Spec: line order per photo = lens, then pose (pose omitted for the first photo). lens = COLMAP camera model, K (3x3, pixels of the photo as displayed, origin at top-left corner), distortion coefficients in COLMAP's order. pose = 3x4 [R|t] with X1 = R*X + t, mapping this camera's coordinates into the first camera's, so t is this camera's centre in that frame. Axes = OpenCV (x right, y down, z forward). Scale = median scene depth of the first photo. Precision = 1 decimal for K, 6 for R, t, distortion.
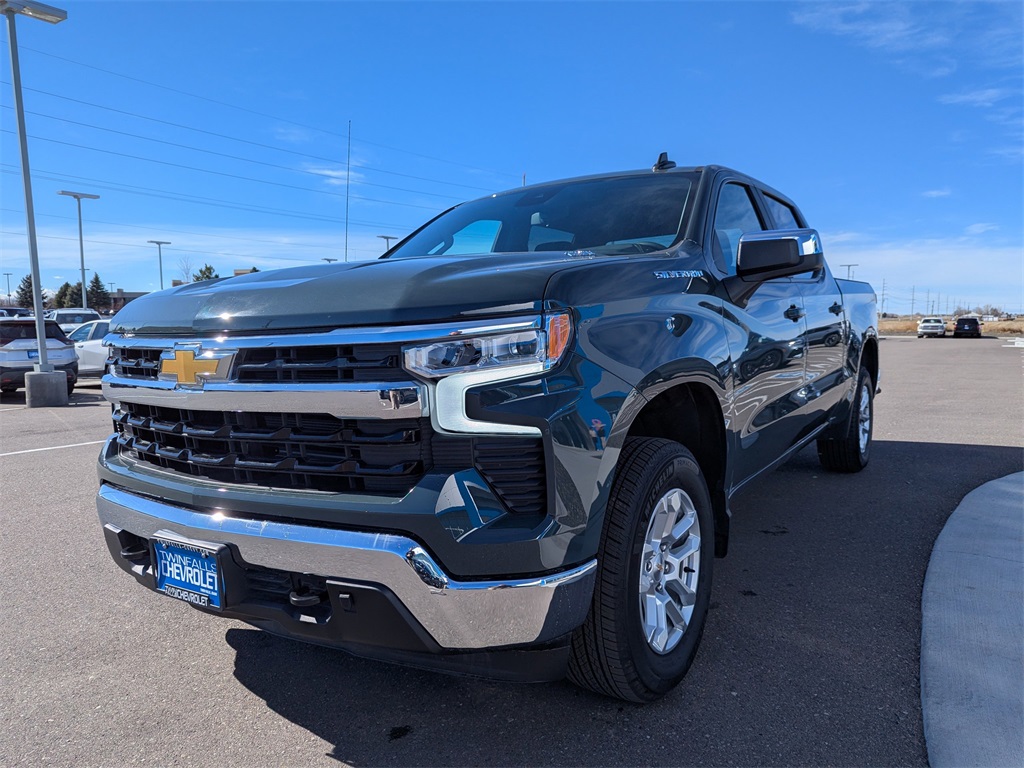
lens RADIAL K [[736.1, 0, 515.3], [0, 736.1, 404.7], [0, 0, 1]] dist [0.041500, -0.035501]
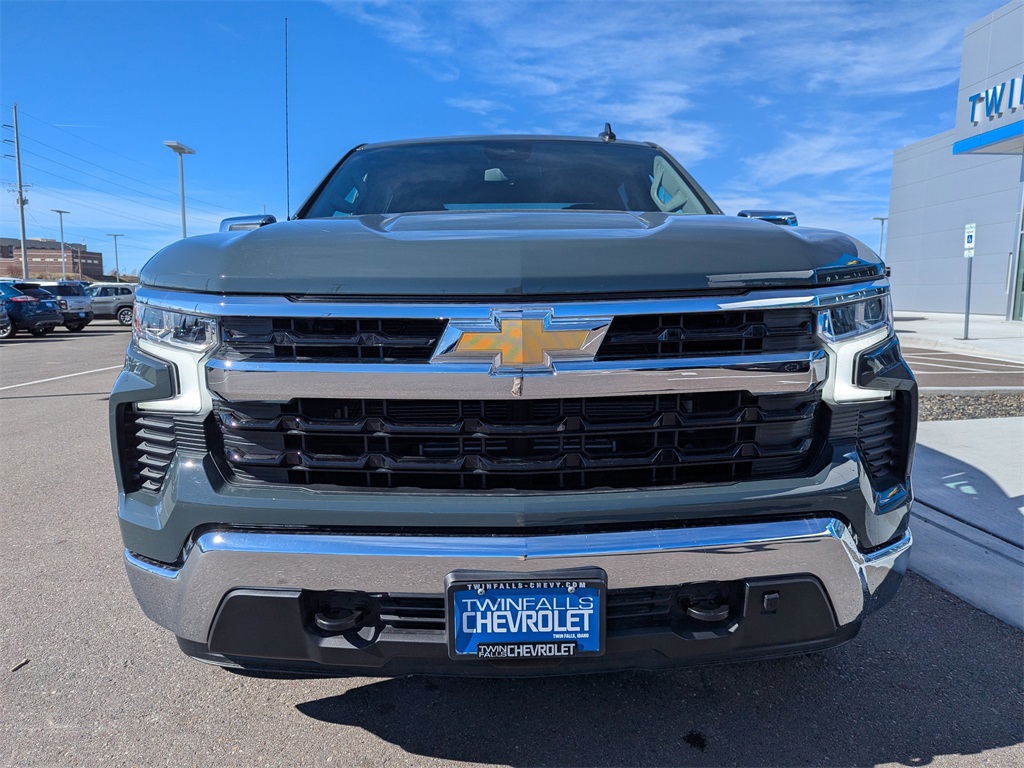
lens RADIAL K [[741.4, 0, 523.5], [0, 741.4, 386.1], [0, 0, 1]] dist [0.044314, -0.037715]
pose [[0.814763, -0.053419, 0.577328, -0.642750], [0.047278, 0.998552, 0.025672, -0.019799], [-0.577863, 0.006379, 0.816109, 0.290036]]
